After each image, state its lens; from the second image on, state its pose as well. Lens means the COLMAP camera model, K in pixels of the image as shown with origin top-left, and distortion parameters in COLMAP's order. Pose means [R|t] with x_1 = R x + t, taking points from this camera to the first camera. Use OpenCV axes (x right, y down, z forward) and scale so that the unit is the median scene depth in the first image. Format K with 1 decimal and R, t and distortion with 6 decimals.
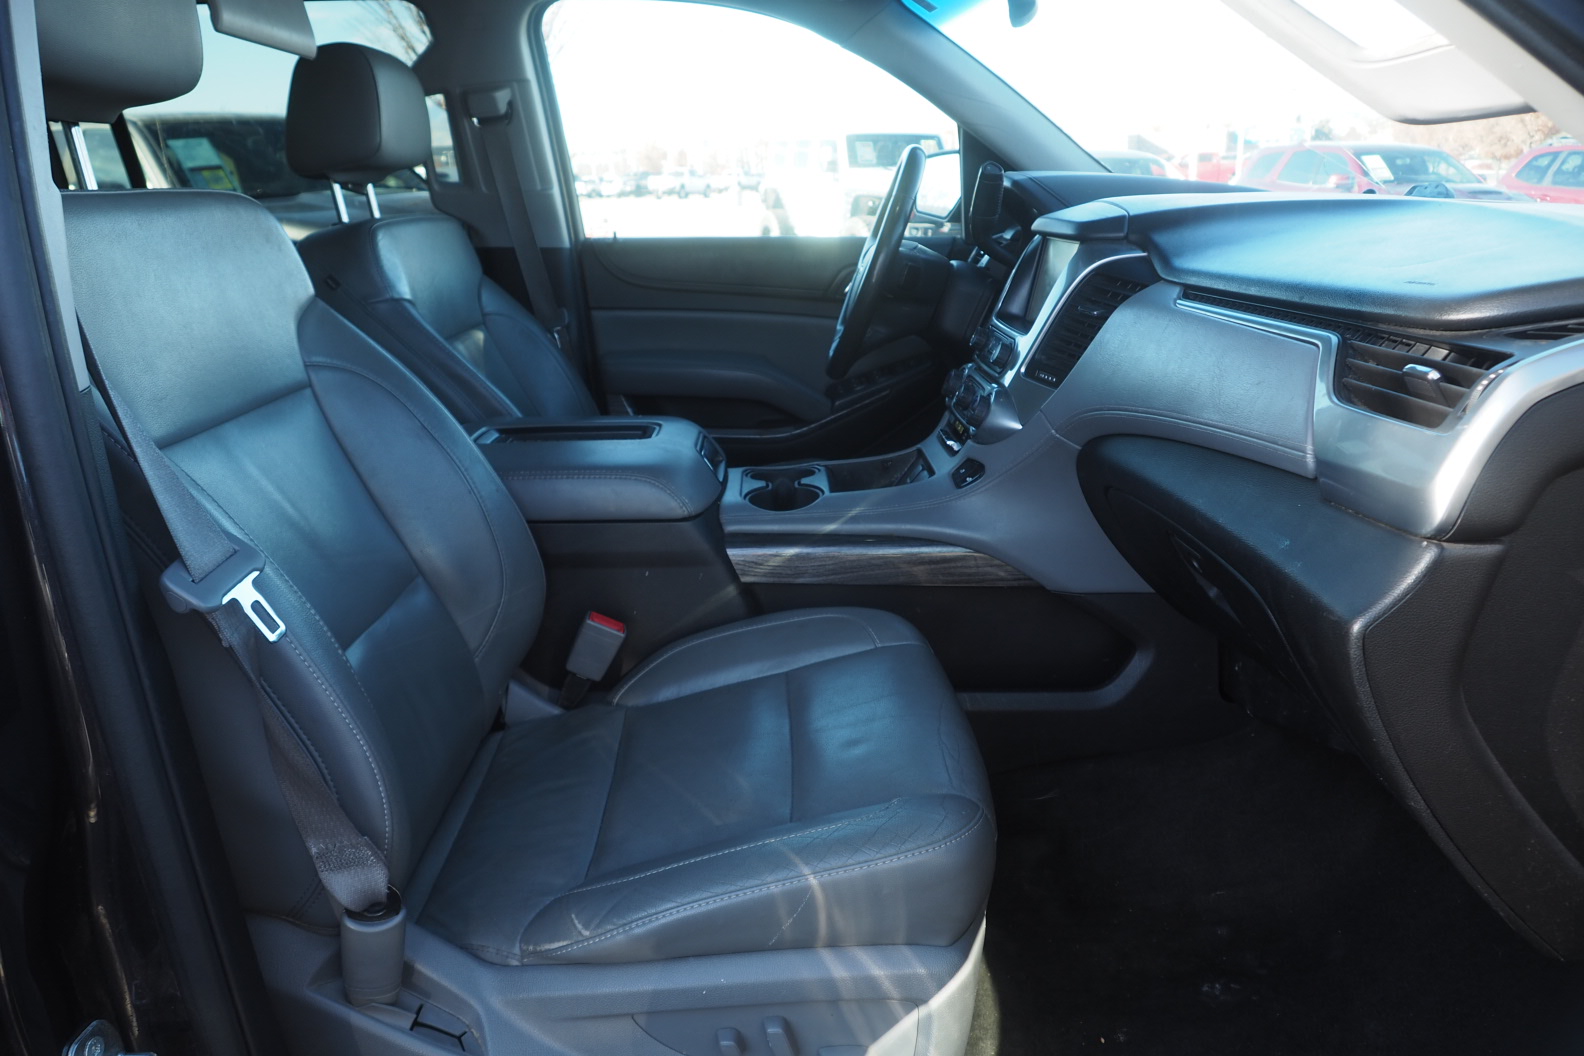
lens RADIAL K [[1125.5, 0, 792.0], [0, 1125.5, 528.0], [0, 0, 1]] dist [-0.030629, 0.008632]
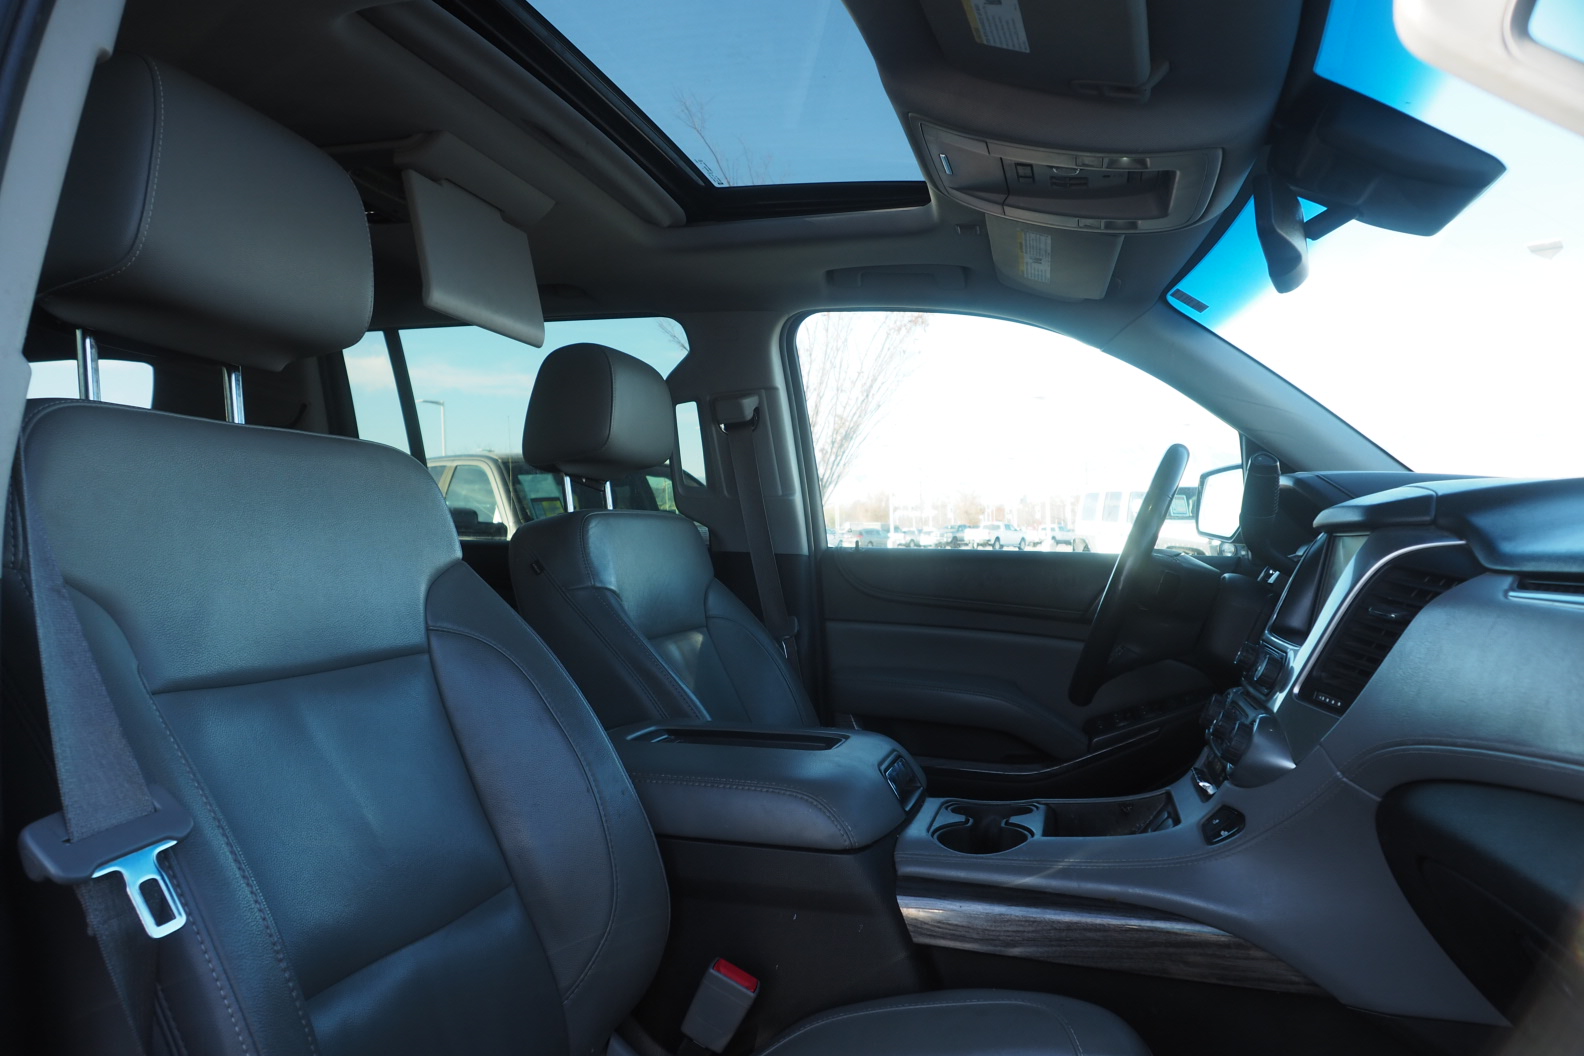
lens RADIAL K [[1125.5, 0, 792.0], [0, 1125.5, 528.0], [0, 0, 1]] dist [-0.030629, 0.008632]
pose [[0.962150, 0.020745, -0.271730, 0.075956], [-0.101382, 0.952779, -0.286239, 0.005161], [0.252961, 0.302954, 0.918820, 0.174795]]
